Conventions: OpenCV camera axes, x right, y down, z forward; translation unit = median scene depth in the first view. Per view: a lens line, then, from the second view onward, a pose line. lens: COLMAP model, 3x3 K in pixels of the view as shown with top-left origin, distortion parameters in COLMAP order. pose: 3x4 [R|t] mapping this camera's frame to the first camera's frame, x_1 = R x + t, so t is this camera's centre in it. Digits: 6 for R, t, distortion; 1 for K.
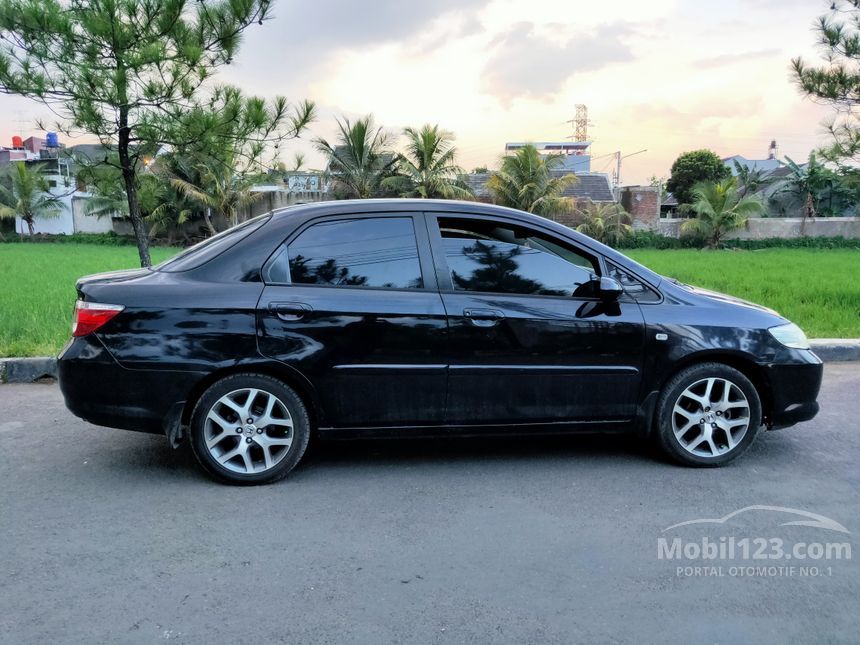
lens RADIAL K [[677.2, 0, 430.0], [0, 677.2, 322.5], [0, 0, 1]] dist [0.023762, -0.005504]
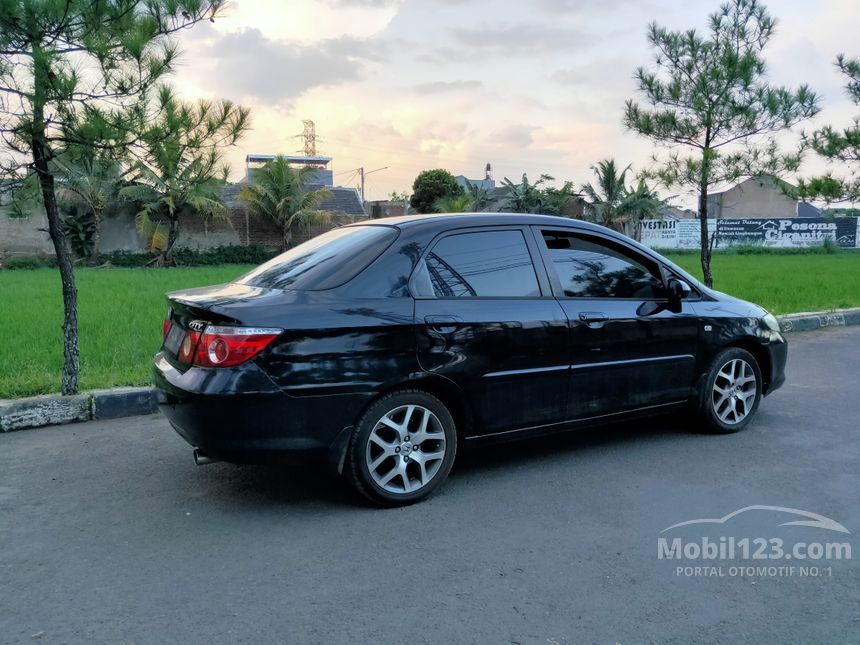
lens RADIAL K [[677.2, 0, 430.0], [0, 677.2, 322.5], [0, 0, 1]] dist [0.023762, -0.005504]
pose [[0.916548, -0.056069, 0.395976, -0.570981], [0.063604, 0.997958, -0.005912, -0.013122], [-0.394835, 0.030605, 0.918242, 0.079133]]
